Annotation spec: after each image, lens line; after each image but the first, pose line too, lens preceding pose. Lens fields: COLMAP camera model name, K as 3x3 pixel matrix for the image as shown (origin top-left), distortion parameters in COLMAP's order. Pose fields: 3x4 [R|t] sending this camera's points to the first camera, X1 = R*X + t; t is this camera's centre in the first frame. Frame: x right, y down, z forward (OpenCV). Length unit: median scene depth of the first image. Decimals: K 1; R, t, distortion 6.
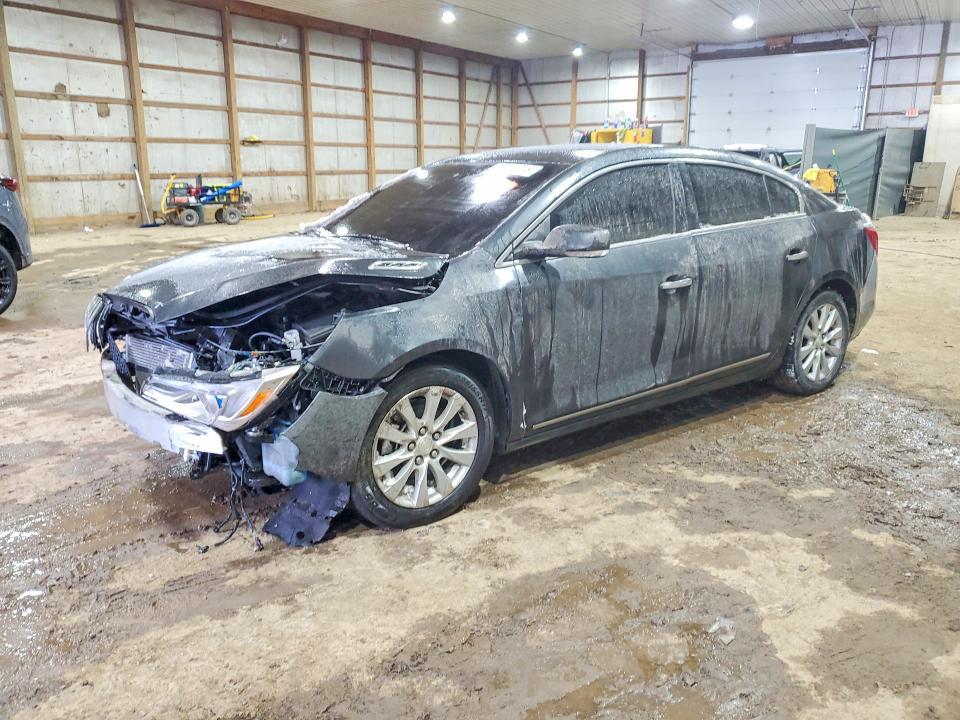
lens RADIAL K [[689.1, 0, 480.8], [0, 689.1, 343.6], [0, 0, 1]] dist [0.031436, 0.003324]
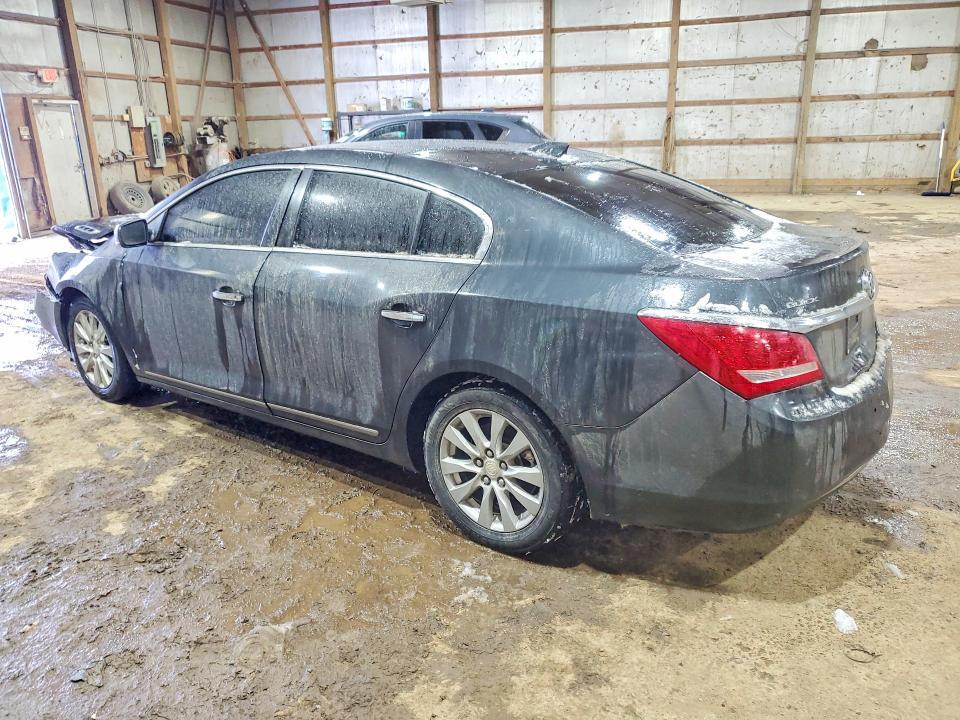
lens RADIAL K [[725.2, 0, 474.8], [0, 725.2, 359.2], [0, 0, 1]] dist [0.083159, -0.087599]
pose [[0.307474, 0.286054, -0.907542, 1.227964], [-0.220717, 0.949173, 0.224398, -0.281309], [0.925604, 0.131314, 0.354984, 0.875506]]
